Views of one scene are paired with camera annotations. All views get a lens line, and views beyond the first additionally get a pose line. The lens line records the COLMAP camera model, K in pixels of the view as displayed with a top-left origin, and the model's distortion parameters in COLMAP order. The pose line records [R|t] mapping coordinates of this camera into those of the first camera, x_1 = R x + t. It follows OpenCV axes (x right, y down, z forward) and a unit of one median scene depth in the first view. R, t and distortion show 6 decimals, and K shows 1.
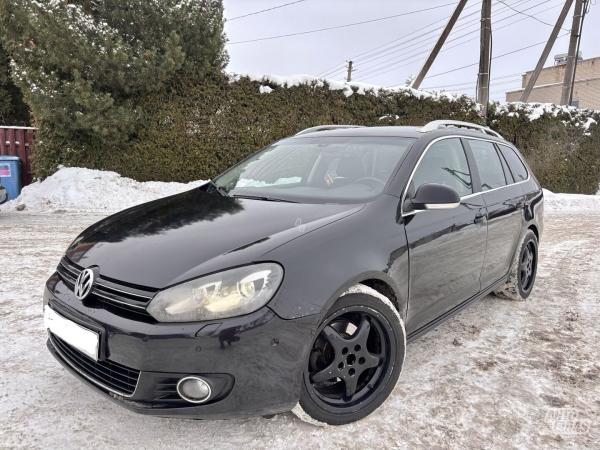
lens RADIAL K [[431.3, 0, 306.6], [0, 431.3, 226.4], [0, 0, 1]] dist [0.033962, -0.025730]
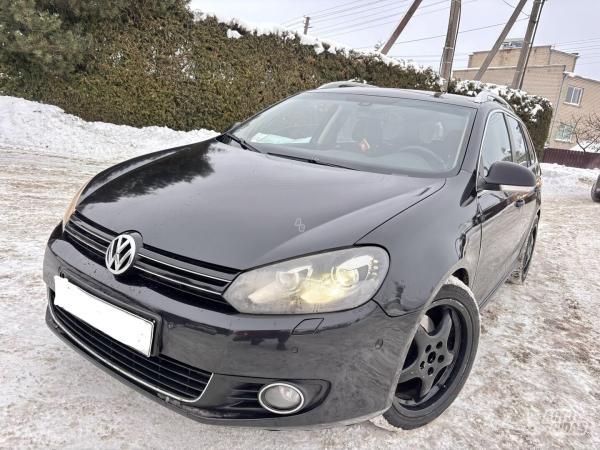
lens RADIAL K [[431.3, 0, 301.7], [0, 431.3, 219.7], [0, 0, 1]] dist [0.033962, -0.025730]
pose [[0.986672, 0.073410, 0.145224, -0.201839], [-0.084474, 0.993854, 0.071541, -0.007337], [-0.139080, -0.082855, 0.986809, 0.127161]]
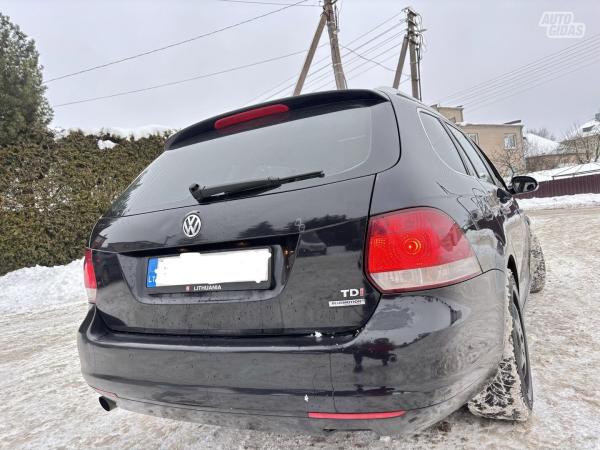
lens RADIAL K [[431.3, 0, 296.9], [0, 431.3, 226.4], [0, 0, 1]] dist [0.033962, -0.025730]
pose [[0.955127, -0.137372, 0.262415, 0.042513], [0.175438, 0.976197, -0.127520, -0.002143], [-0.238651, 0.167835, 0.956492, 0.584127]]
